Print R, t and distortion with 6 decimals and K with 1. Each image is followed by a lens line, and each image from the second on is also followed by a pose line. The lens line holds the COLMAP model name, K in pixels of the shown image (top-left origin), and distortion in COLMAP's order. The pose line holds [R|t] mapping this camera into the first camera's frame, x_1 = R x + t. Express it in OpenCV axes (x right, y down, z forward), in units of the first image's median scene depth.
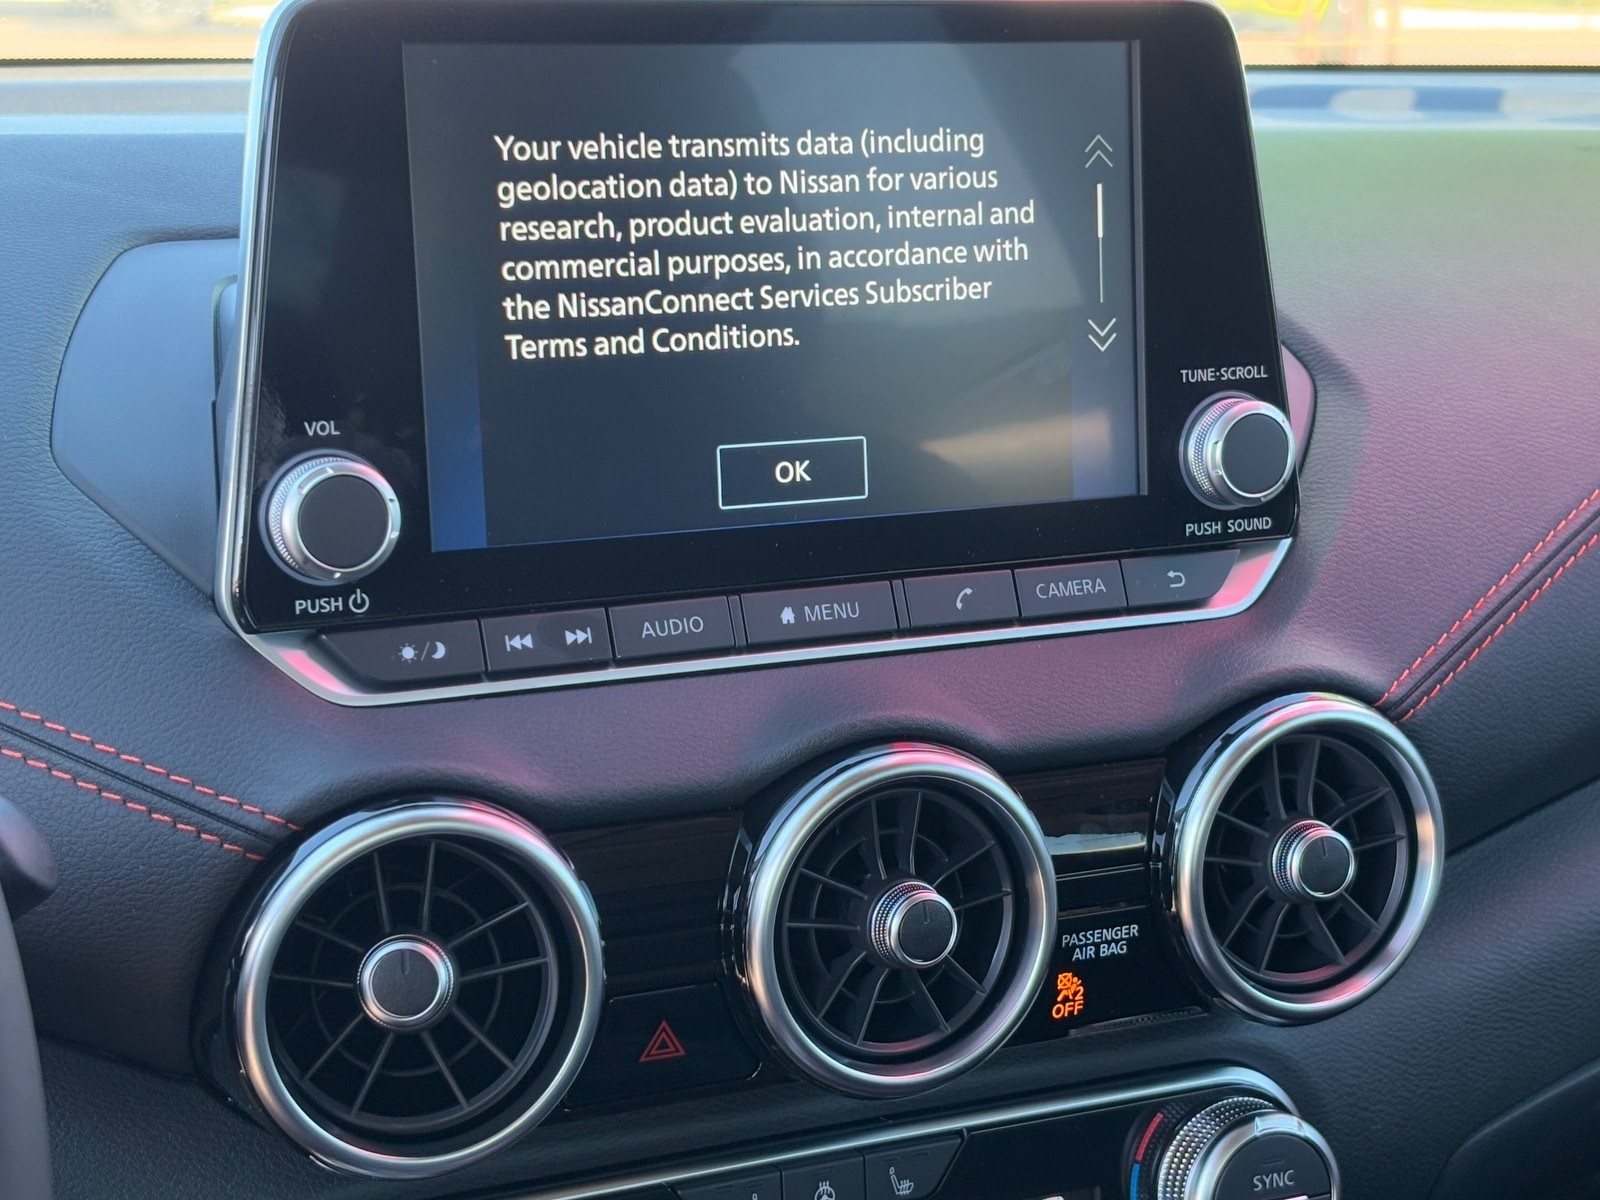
lens RADIAL K [[2867.2, 0, 800.0], [0, 2867.2, 600.0], [0, 0, 1]] dist [0.250010, -0.042747]
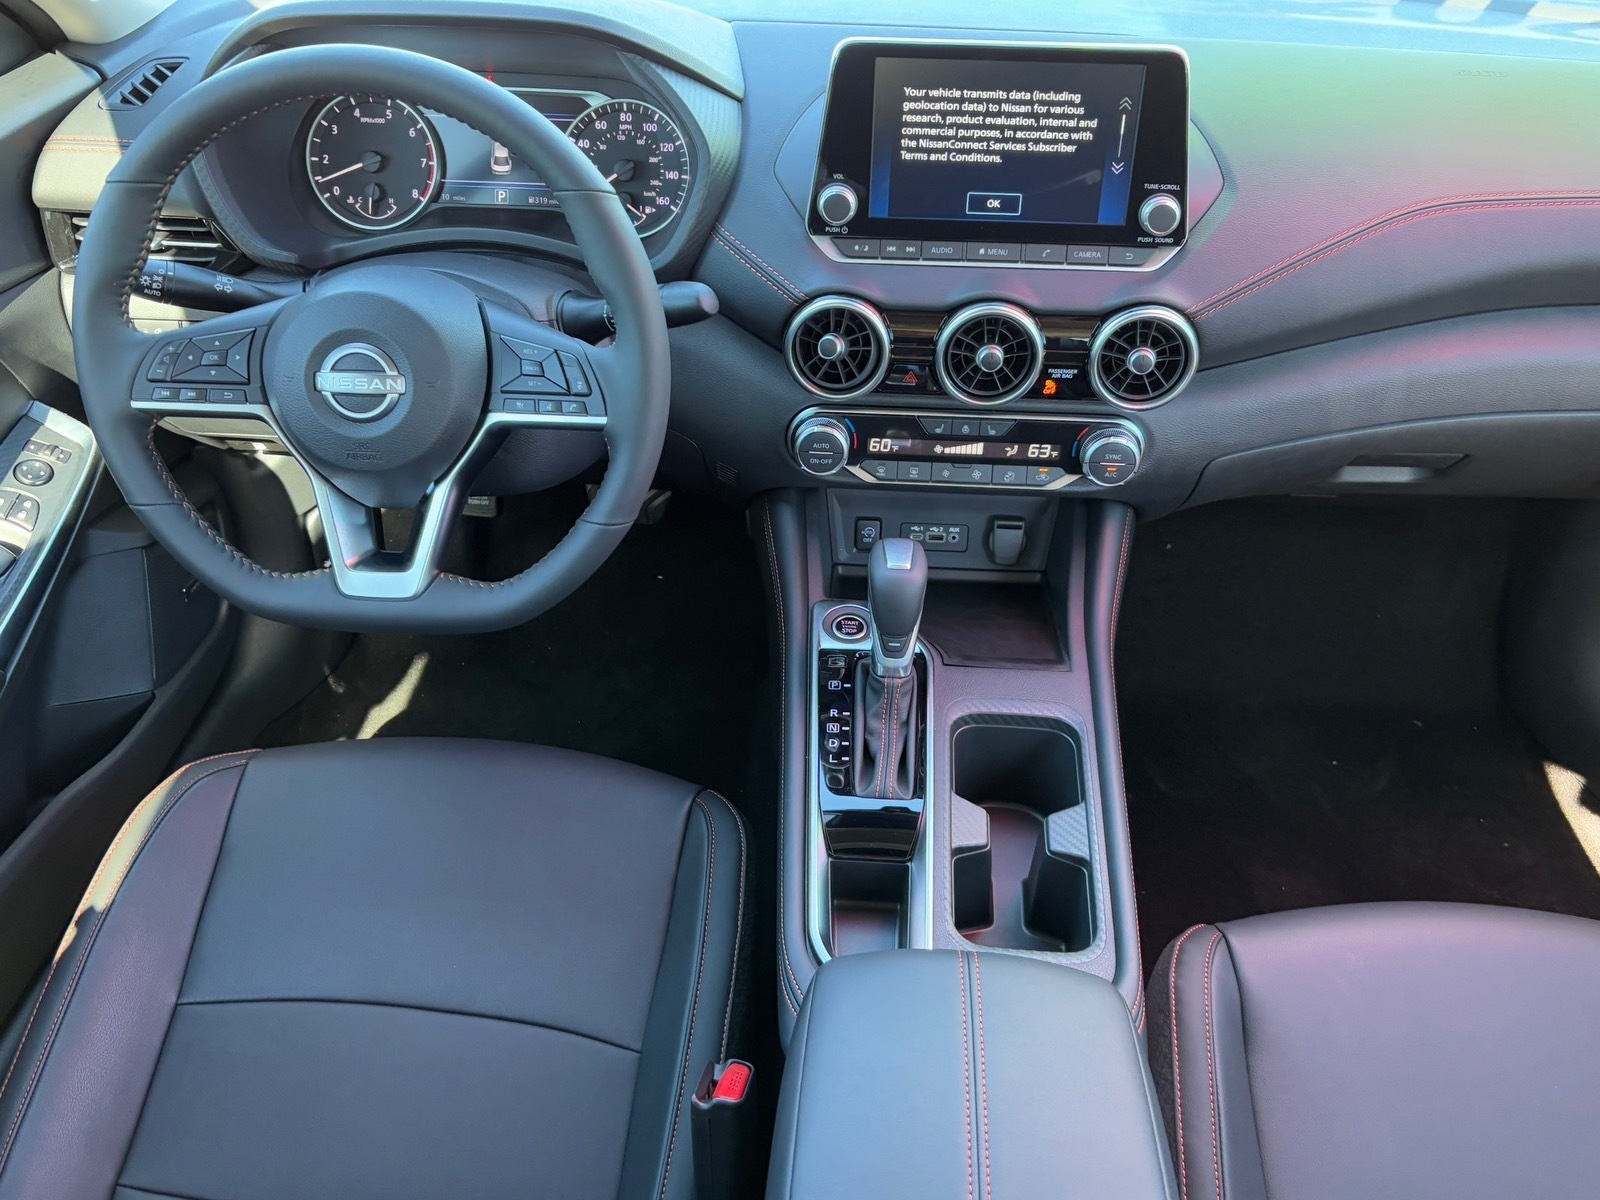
lens RADIAL K [[1405.6, 0, 792.7], [0, 1405.6, 608.9], [0, 0, 1]] dist [0.001882, -0.003546]
pose [[0.870918, 0.291321, -0.395769, 0.546294], [-0.105426, 0.897354, 0.428535, -0.285033], [0.479986, -0.331494, 0.812235, -0.485610]]
